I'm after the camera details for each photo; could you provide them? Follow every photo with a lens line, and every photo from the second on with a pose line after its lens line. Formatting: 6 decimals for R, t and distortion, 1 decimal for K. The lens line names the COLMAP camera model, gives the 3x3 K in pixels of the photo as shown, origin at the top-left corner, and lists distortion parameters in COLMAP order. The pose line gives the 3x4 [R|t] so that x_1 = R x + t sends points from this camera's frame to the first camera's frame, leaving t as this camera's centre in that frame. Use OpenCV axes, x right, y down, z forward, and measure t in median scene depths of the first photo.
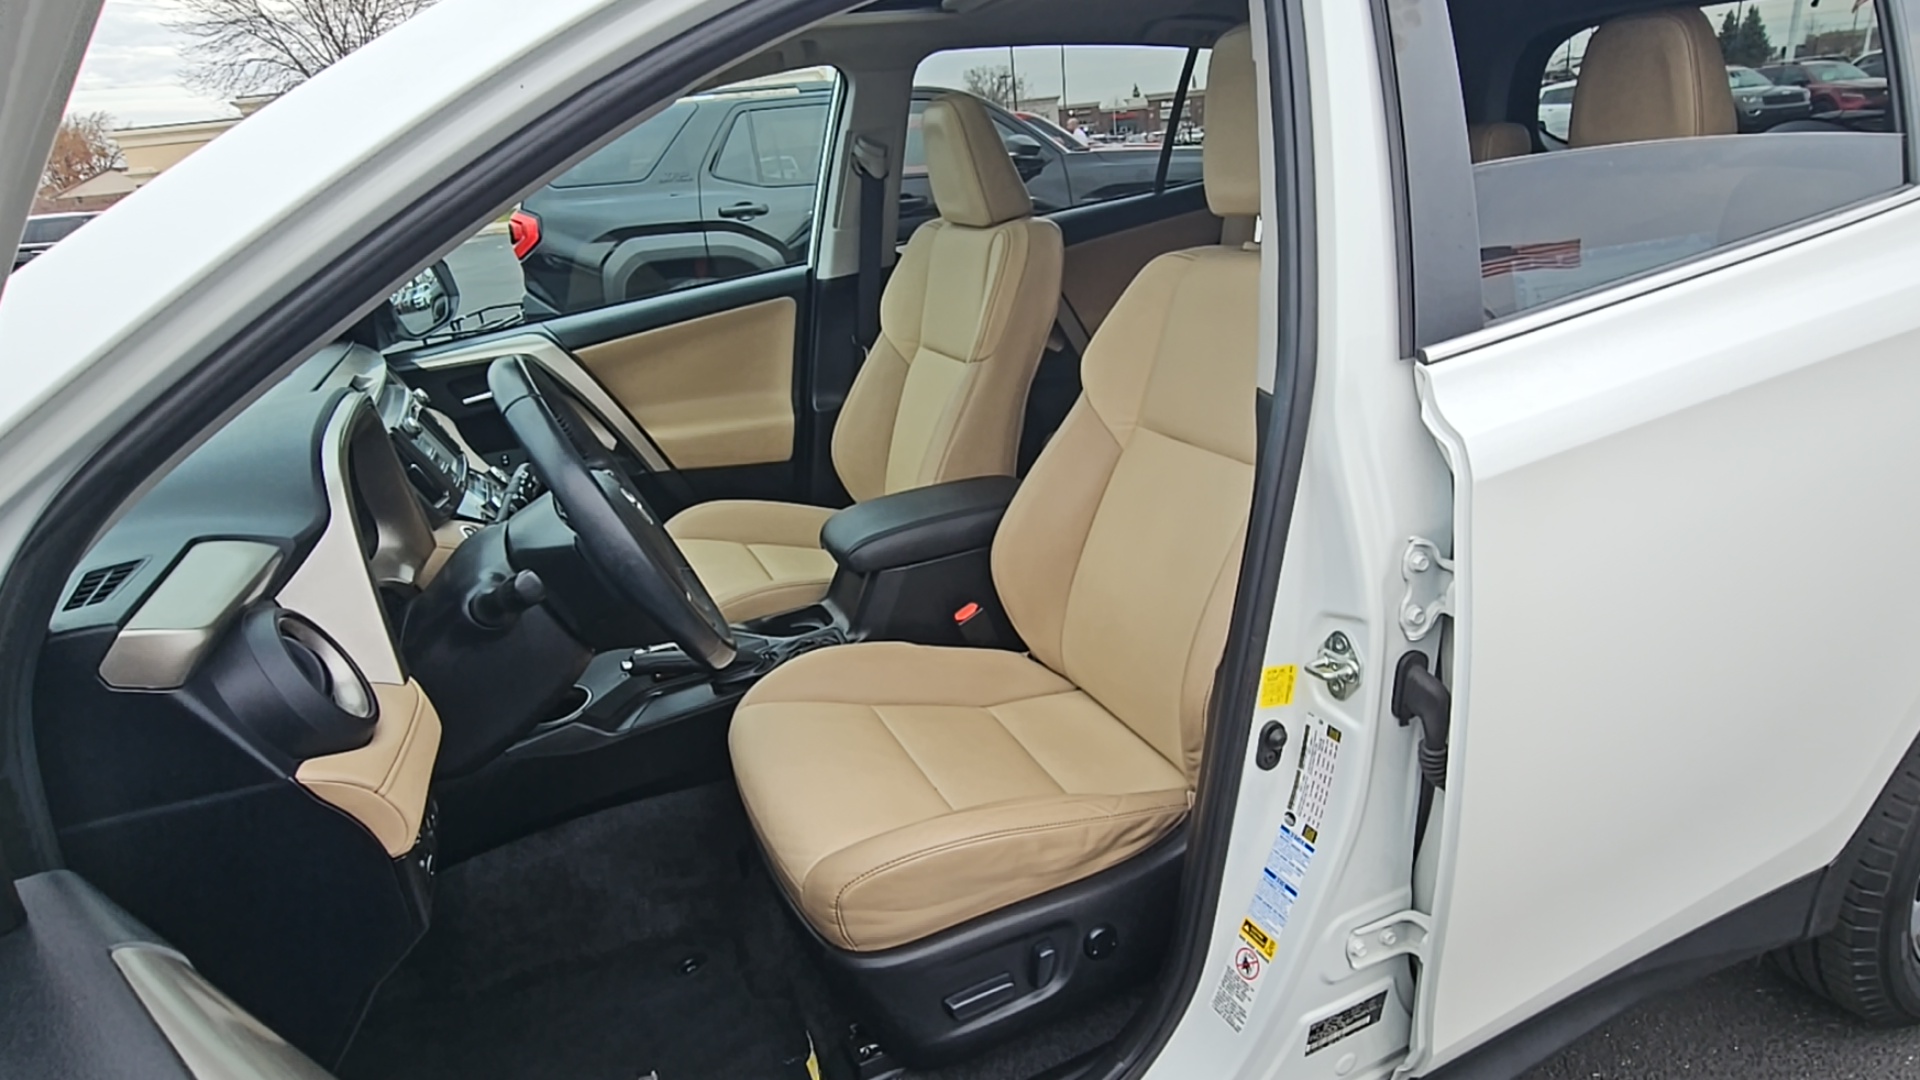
lens RADIAL K [[1046.0, 0, 987.1], [0, 1046.0, 549.0], [0, 0, 1]] dist [0.000807, -0.001483]
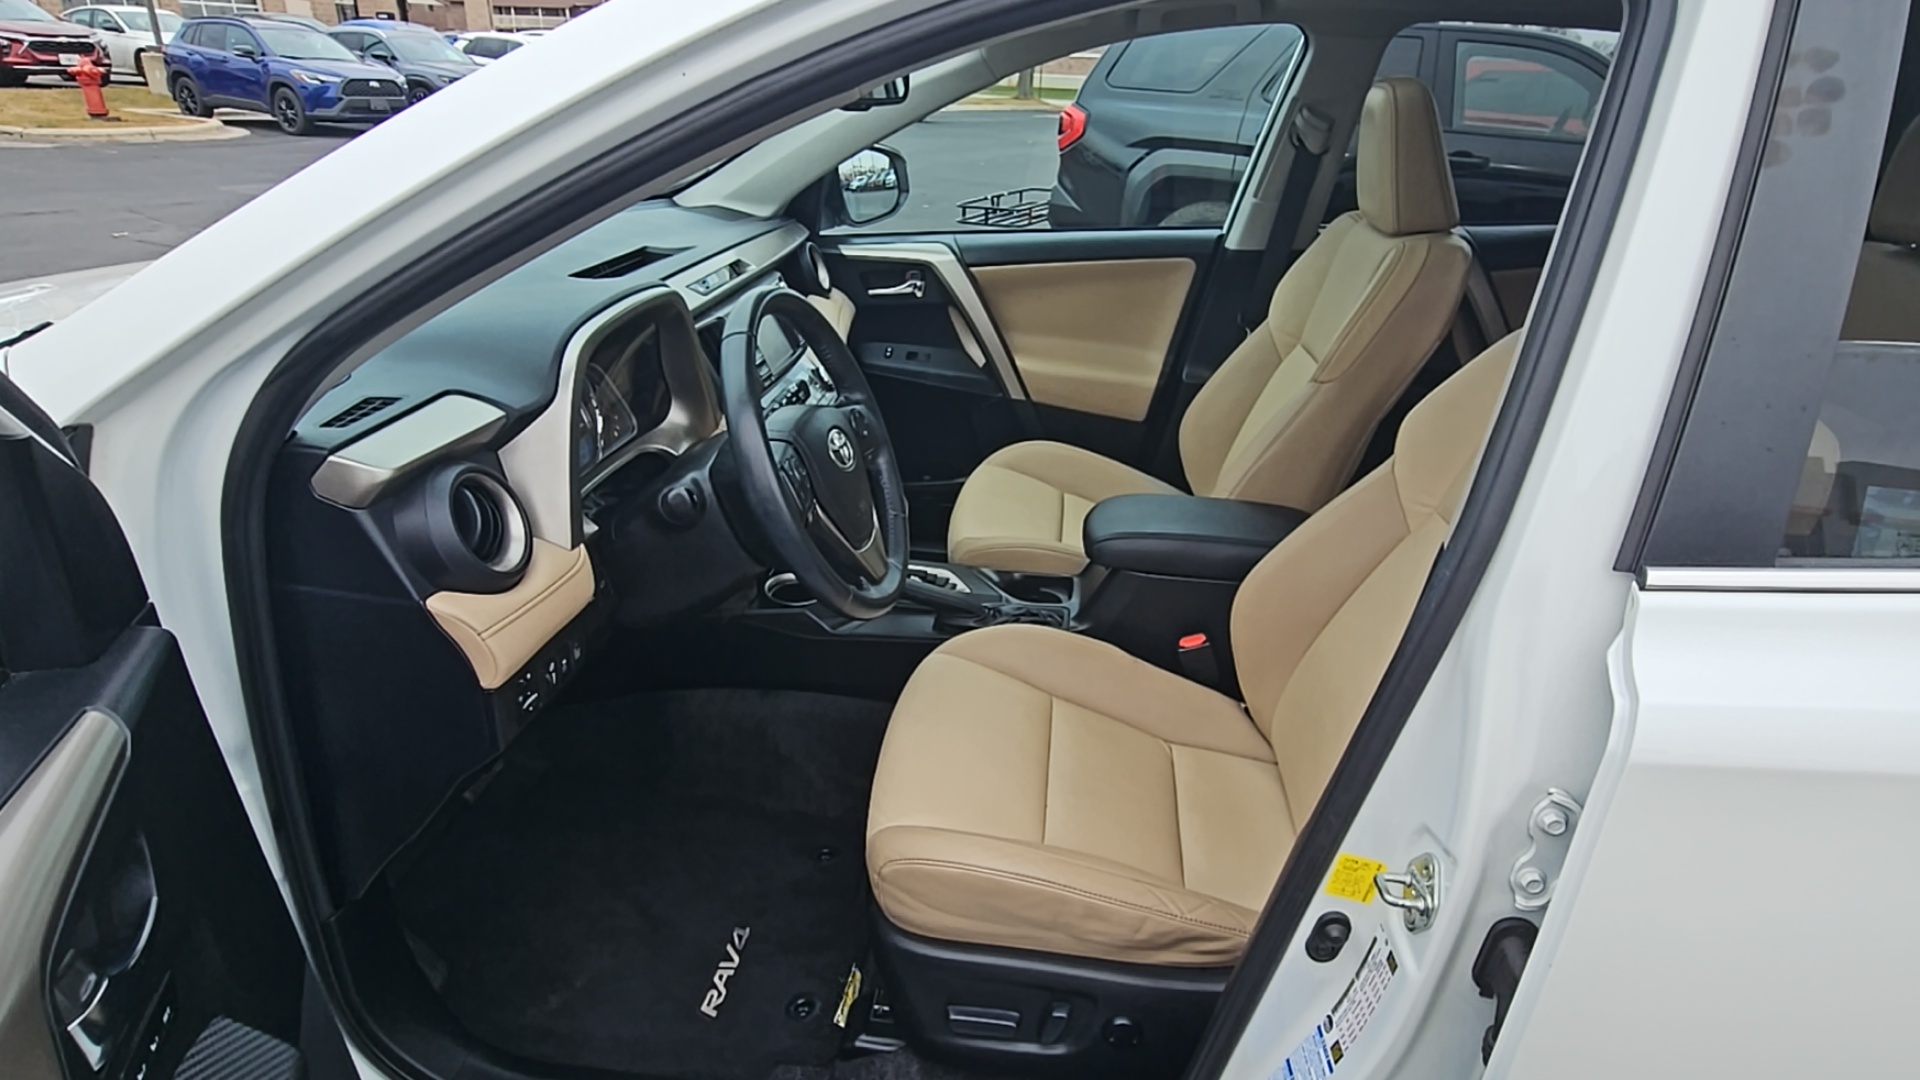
lens RADIAL K [[1047.1, 0, 985.0], [0, 1047.1, 551.0], [0, 0, 1]] dist [0.004529, -0.003171]
pose [[0.853963, 0.327508, -0.404335, 0.179942], [-0.295156, 0.944847, 0.141944, -0.097634], [0.428522, -0.001873, 0.903529, 0.070242]]
